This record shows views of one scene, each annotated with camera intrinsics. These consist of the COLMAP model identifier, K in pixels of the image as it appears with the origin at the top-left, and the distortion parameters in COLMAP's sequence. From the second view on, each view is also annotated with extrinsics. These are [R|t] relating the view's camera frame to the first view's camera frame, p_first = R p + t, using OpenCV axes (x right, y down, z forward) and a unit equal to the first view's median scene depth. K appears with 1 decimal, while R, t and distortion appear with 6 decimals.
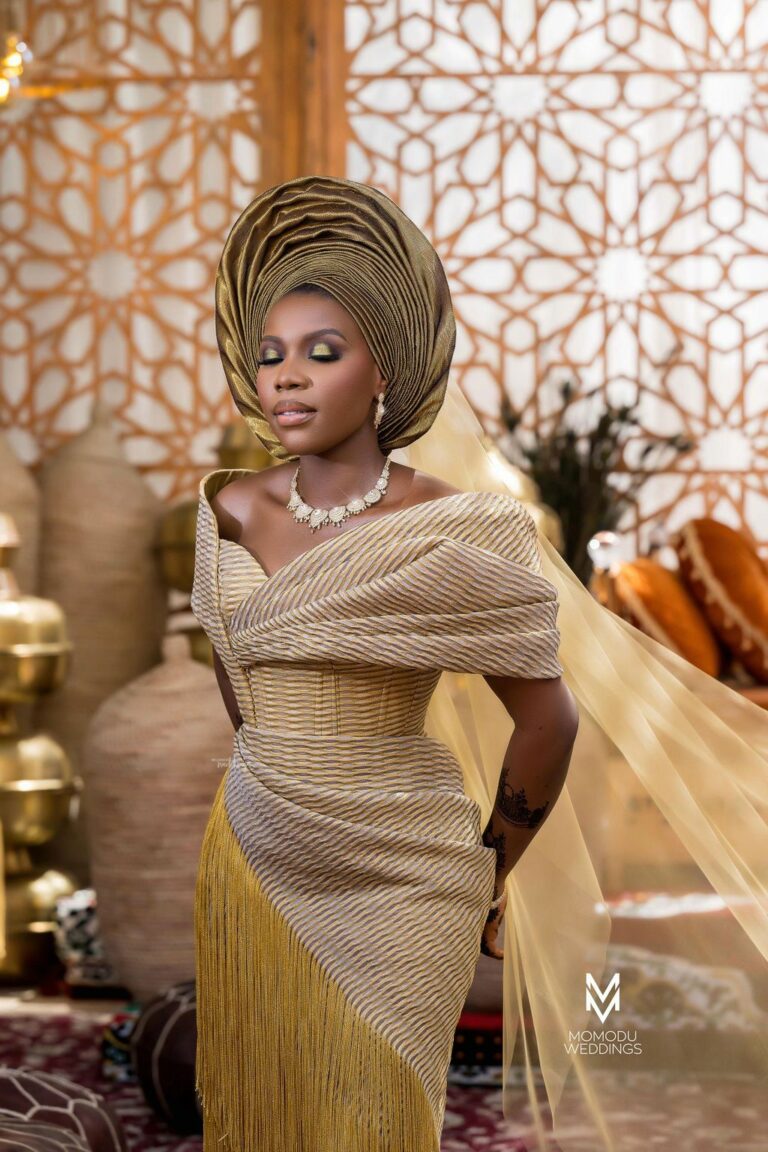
lens RADIAL K [[4024.7, 0, 316.2], [0, 4024.7, 638.2], [0, 0, 1]] dist [-0.099336, 0.000000]
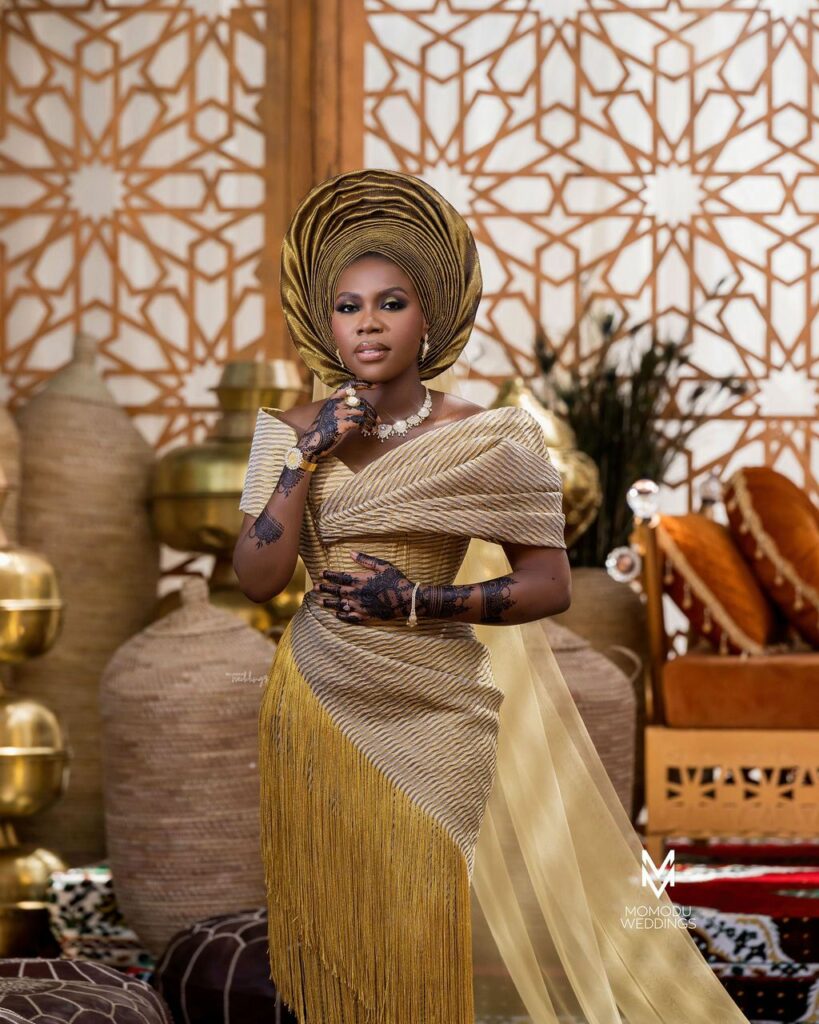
lens RADIAL K [[6591.0, 0, 407.0], [0, 6591.0, 511.4], [0, 0, 1]] dist [-0.948745, 0.000000]
pose [[0.999742, 0.006198, 0.021875, -0.014212], [-0.005526, 0.999515, -0.030649, 0.024381], [-0.022054, 0.030520, 0.999291, -0.452867]]
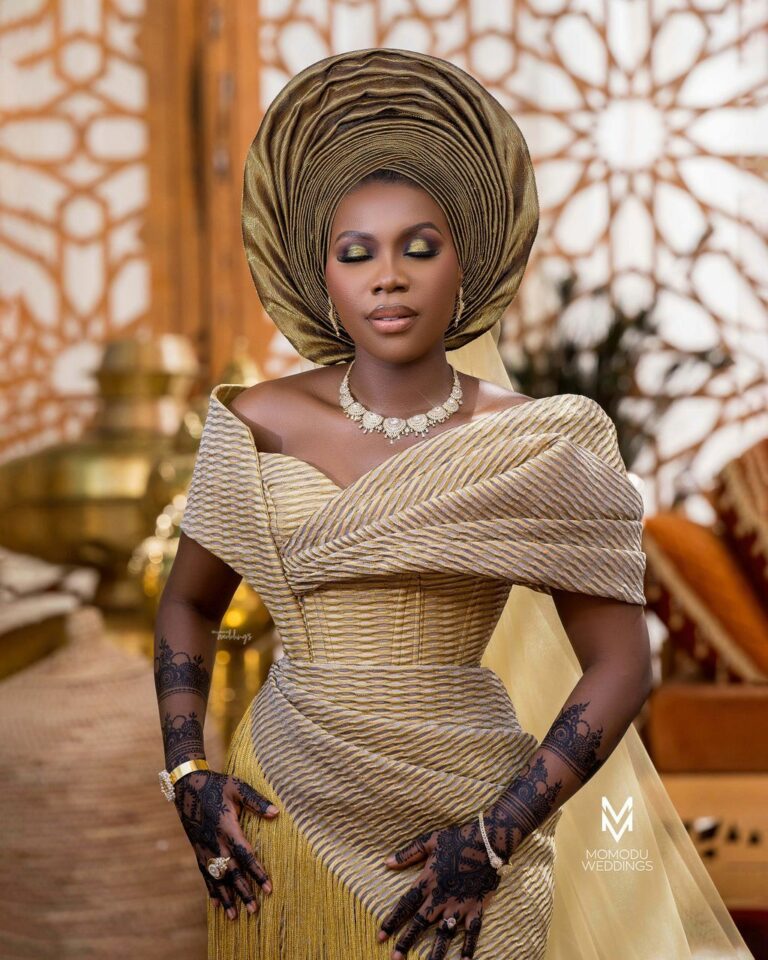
lens RADIAL K [[6179.1, 0, 381.8], [0, 6179.1, 489.0], [0, 0, 1]] dist [-0.948745, 0.000000]
pose [[0.998878, -0.011779, 0.045875, -0.023956], [0.013180, 0.999453, -0.030342, 0.009763], [-0.045492, 0.030913, 0.998486, -0.141414]]
